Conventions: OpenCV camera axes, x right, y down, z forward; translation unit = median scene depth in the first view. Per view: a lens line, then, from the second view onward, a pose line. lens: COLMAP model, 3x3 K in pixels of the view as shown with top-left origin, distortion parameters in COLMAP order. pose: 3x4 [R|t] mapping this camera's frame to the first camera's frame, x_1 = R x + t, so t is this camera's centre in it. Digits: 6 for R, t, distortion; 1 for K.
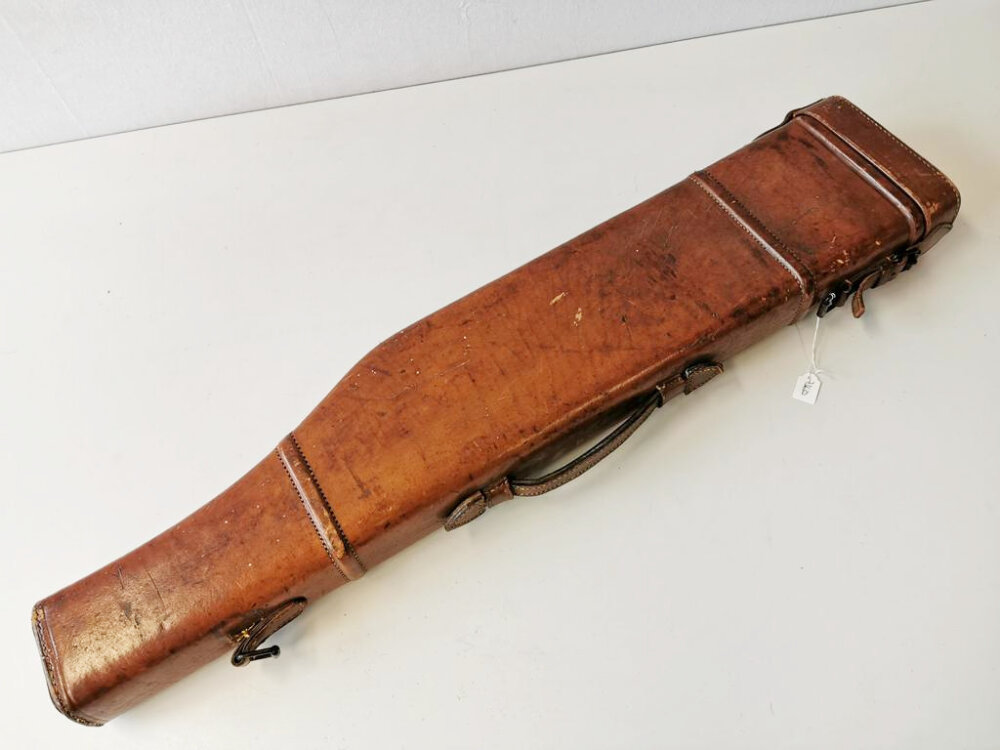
lens RADIAL K [[792.4, 0, 501.5], [0, 792.4, 370.0], [0, 0, 1]] dist [0.031597, -0.067347]
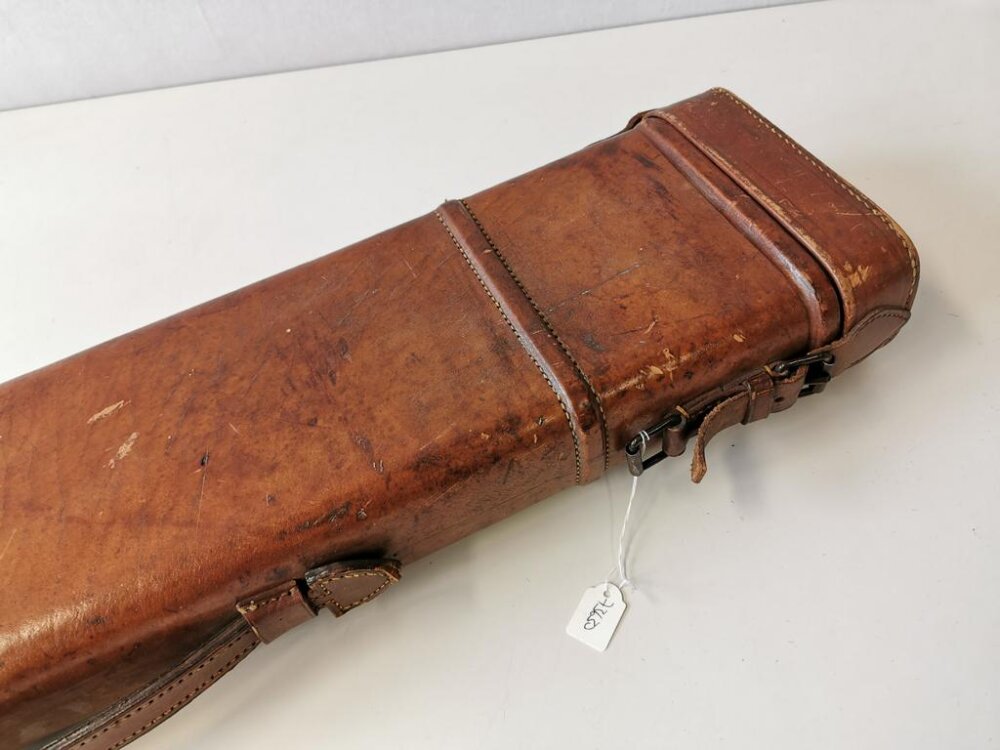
lens RADIAL K [[792.4, 0, 497.2], [0, 792.4, 372.4], [0, 0, 1]] dist [0.031597, -0.067347]
pose [[0.994487, 0.052335, -0.090871, 0.369756], [-0.062194, 0.992062, -0.109296, -0.073429], [0.084430, 0.114345, 0.989847, 0.492174]]
